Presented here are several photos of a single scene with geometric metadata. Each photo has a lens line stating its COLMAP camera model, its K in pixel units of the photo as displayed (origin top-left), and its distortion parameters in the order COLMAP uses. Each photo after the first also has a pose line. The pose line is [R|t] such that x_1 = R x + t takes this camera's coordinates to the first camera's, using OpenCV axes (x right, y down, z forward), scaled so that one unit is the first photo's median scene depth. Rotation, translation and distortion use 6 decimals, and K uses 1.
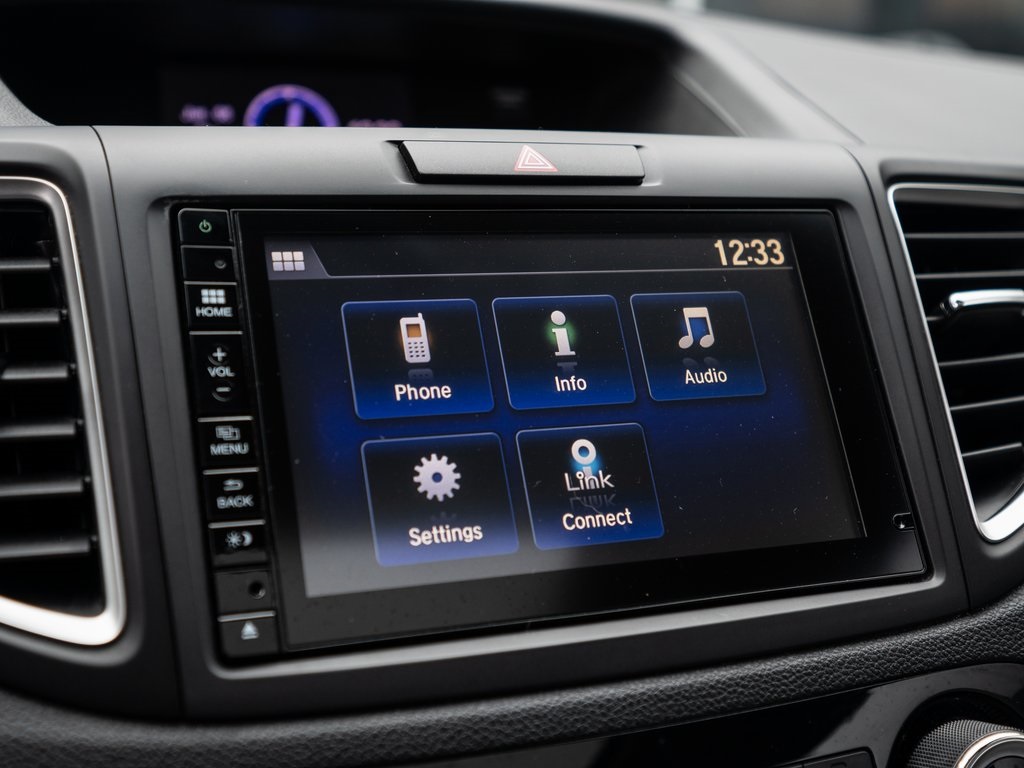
lens RADIAL K [[1285.7, 0, 508.0], [0, 1285.7, 377.8], [0, 0, 1]] dist [-0.003463, 0.000000]
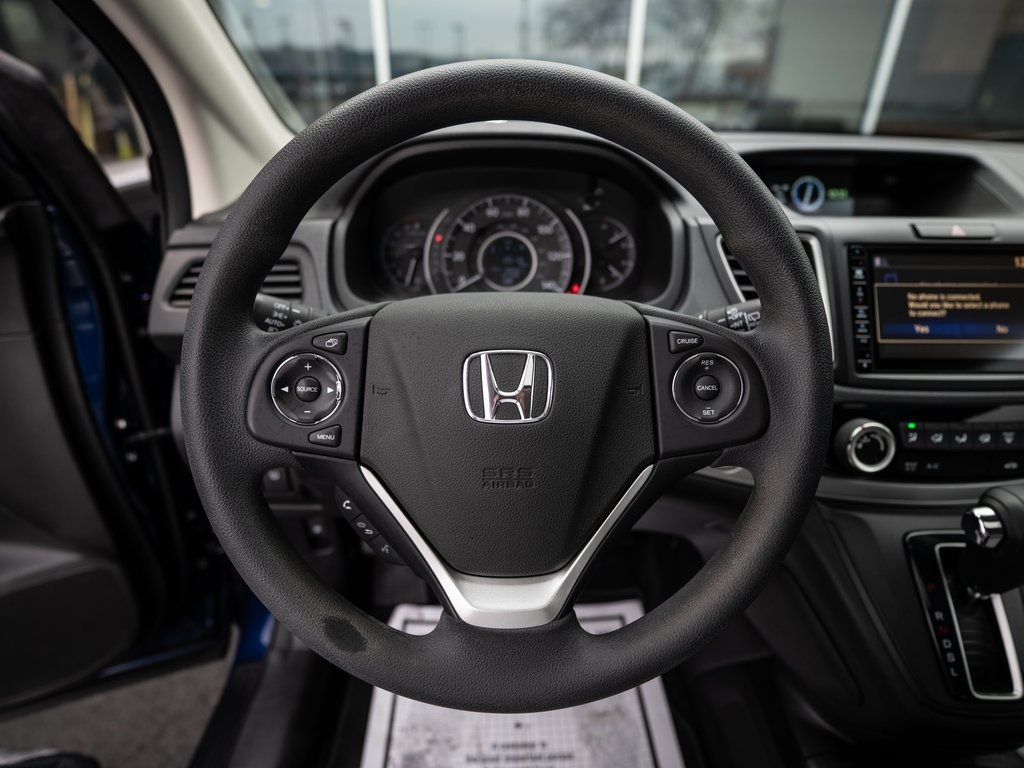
lens RADIAL K [[565.1, 0, 509.4], [0, 565.1, 388.5], [0, 0, 1]] dist [-0.055362, 0.023448]
pose [[0.929867, 0.135028, -0.342220, -0.566442], [-0.049992, 0.967958, 0.246086, -0.081162], [0.364483, -0.211719, 0.906823, -0.826964]]
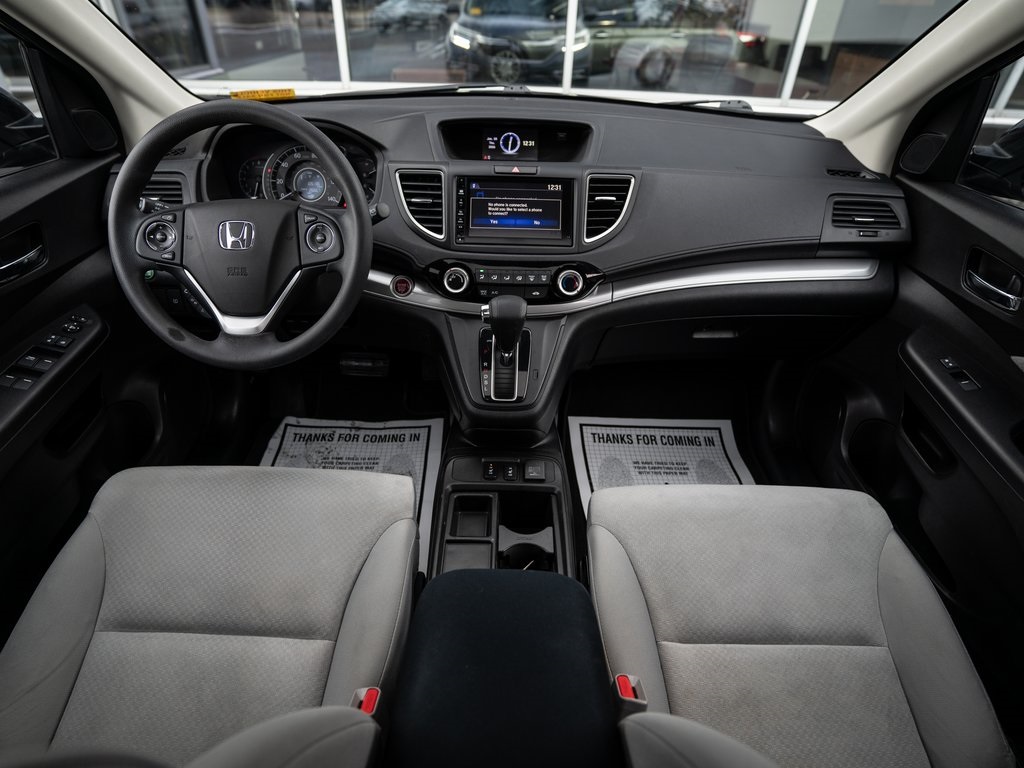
lens RADIAL K [[565.1, 0, 501.6], [0, 565.1, 378.4], [0, 0, 1]] dist [-0.055362, 0.023448]
pose [[0.926462, 0.189427, -0.325246, 1.150304], [-0.068480, 0.934536, 0.349218, -0.193813], [0.370105, -0.301264, 0.878784, -1.883479]]
